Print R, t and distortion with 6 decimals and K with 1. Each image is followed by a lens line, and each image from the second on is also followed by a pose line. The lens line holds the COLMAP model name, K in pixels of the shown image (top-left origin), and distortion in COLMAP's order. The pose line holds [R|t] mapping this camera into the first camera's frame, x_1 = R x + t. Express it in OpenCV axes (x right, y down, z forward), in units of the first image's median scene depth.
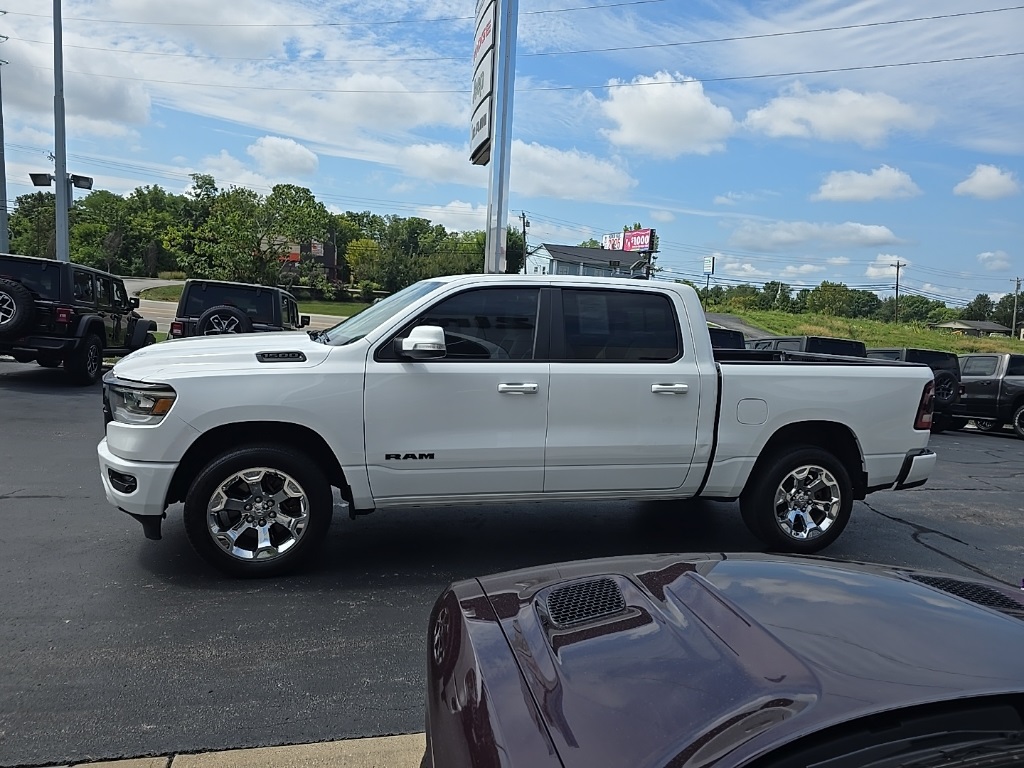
lens RADIAL K [[691.2, 0, 515.3], [0, 691.2, 380.4], [0, 0, 1]] dist [0.058202, -0.056904]
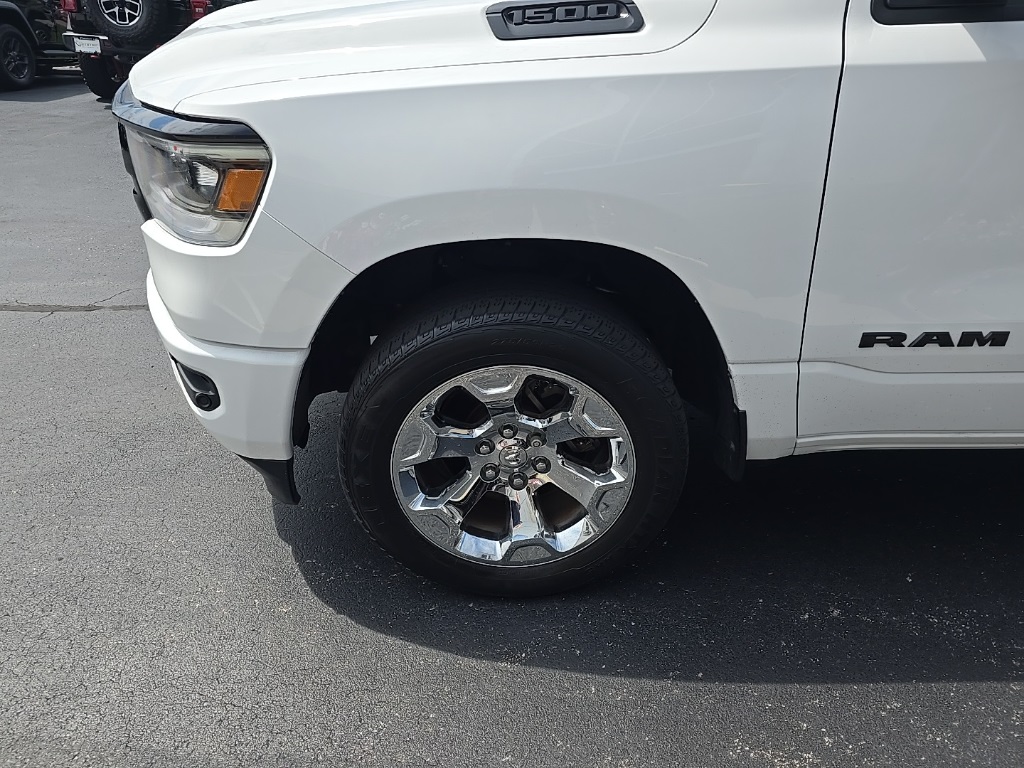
lens RADIAL K [[691.2, 0, 515.3], [0, 691.2, 380.4], [0, 0, 1]] dist [0.058202, -0.056904]
pose [[0.962483, 0.087772, -0.256755, -0.266088], [0.020245, 0.920372, 0.390520, -0.007215], [0.270586, -0.381067, 0.884065, 0.664446]]
